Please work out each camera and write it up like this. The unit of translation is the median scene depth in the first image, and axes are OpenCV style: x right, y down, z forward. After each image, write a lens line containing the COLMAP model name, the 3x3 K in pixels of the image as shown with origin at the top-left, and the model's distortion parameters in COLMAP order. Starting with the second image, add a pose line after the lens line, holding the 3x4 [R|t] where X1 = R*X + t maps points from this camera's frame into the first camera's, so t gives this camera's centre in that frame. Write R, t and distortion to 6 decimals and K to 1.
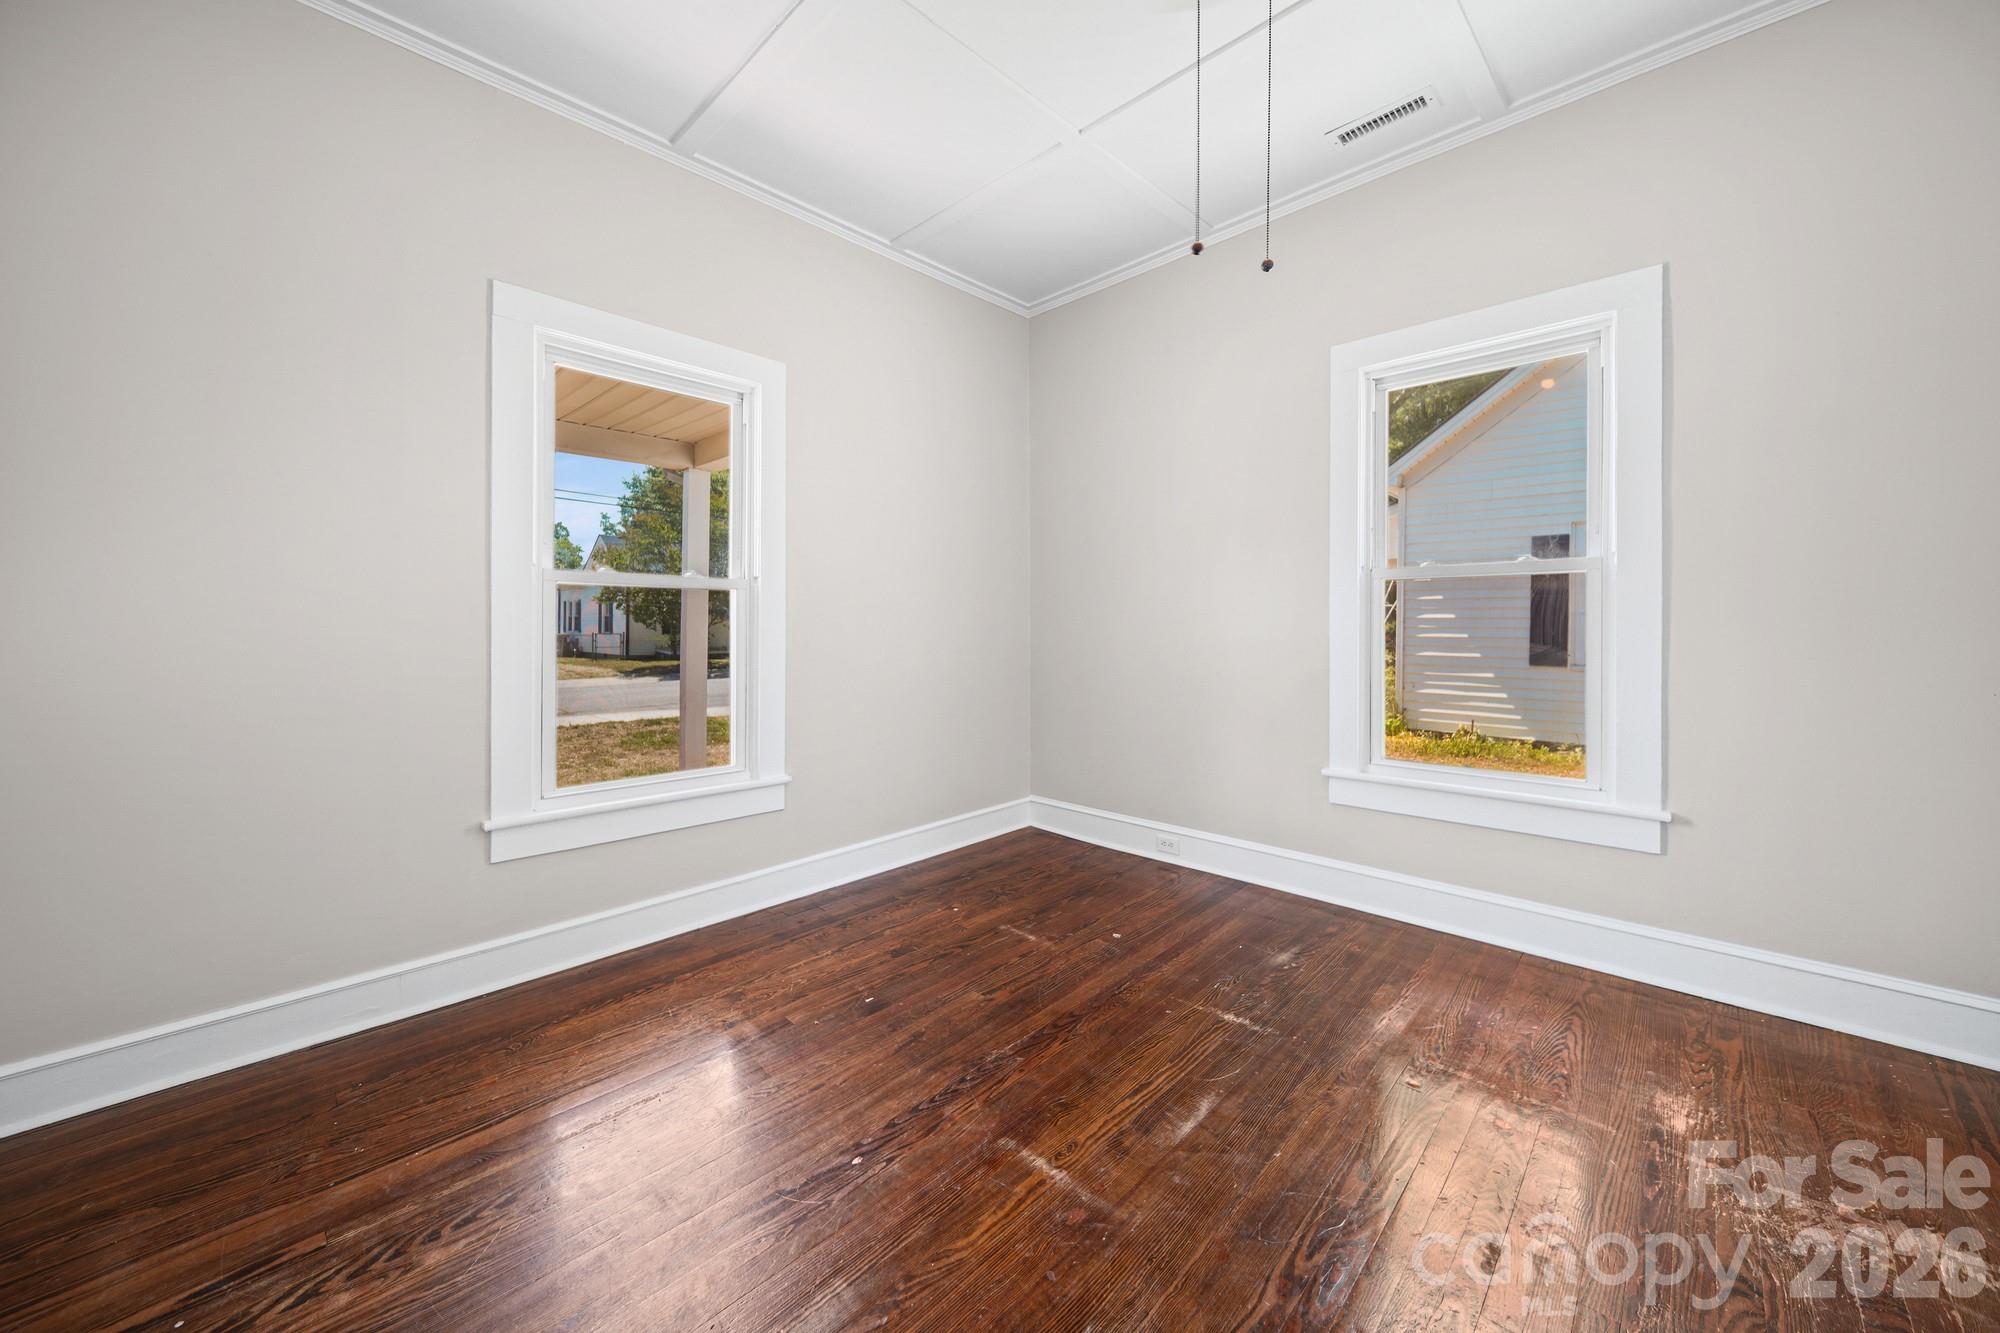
lens RADIAL K [[739.7, 0, 1005.9], [0, 739.7, 647.8], [0, 0, 1]] dist [0.010062, -0.000257]
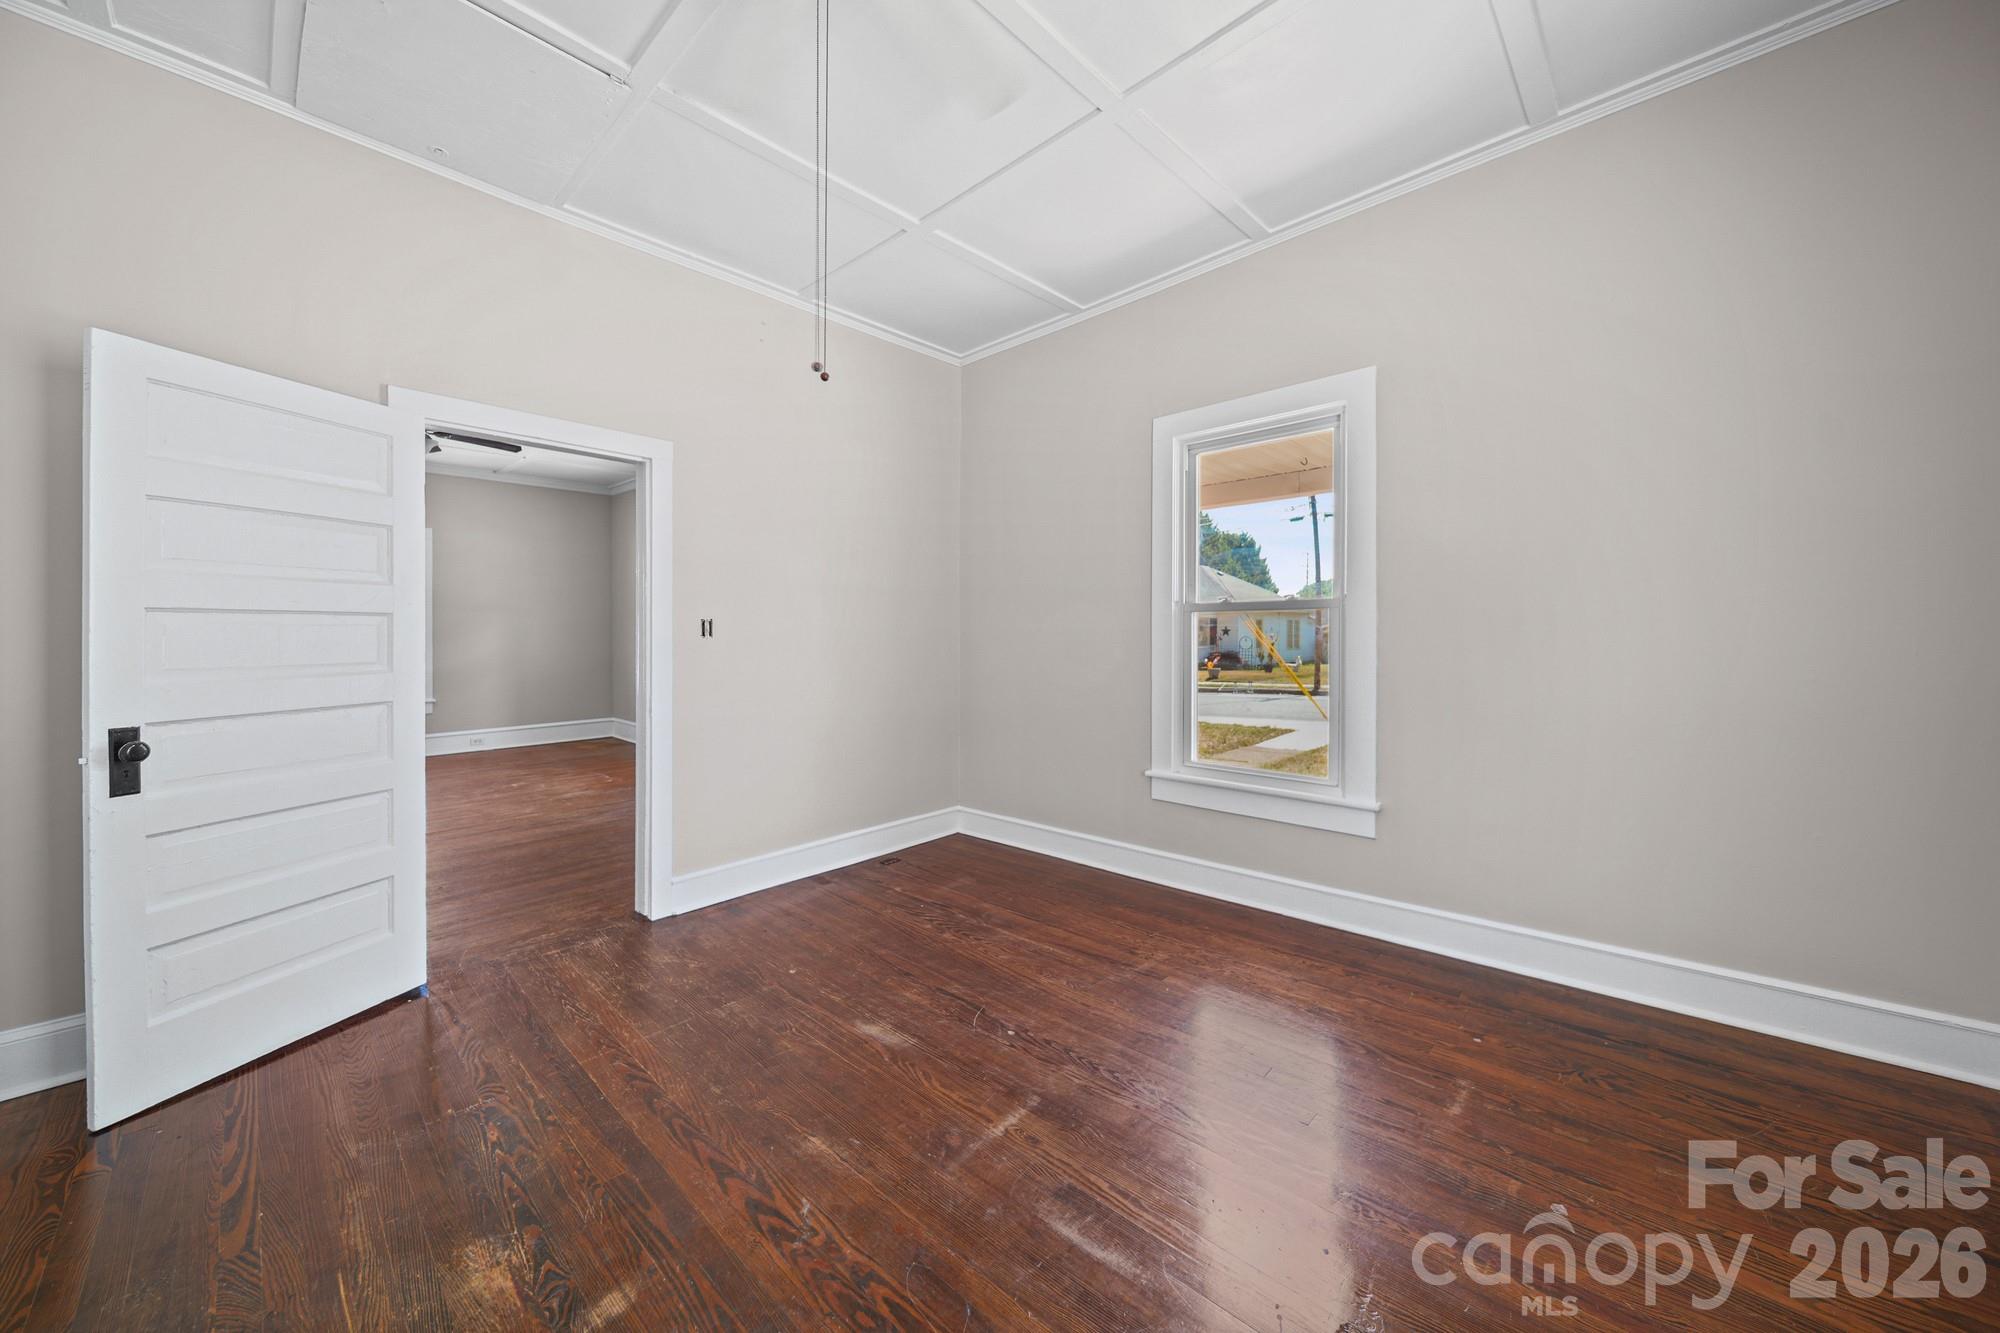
lens RADIAL K [[739.7, 0, 1010.8], [0, 739.7, 656.0], [0, 0, 1]] dist [0.010062, -0.000257]
pose [[-0.010548, 0.014300, -0.999842, 1.031200], [-0.014753, 0.999787, 0.014454, -0.033432], [0.999836, 0.014903, -0.010335, 0.874237]]
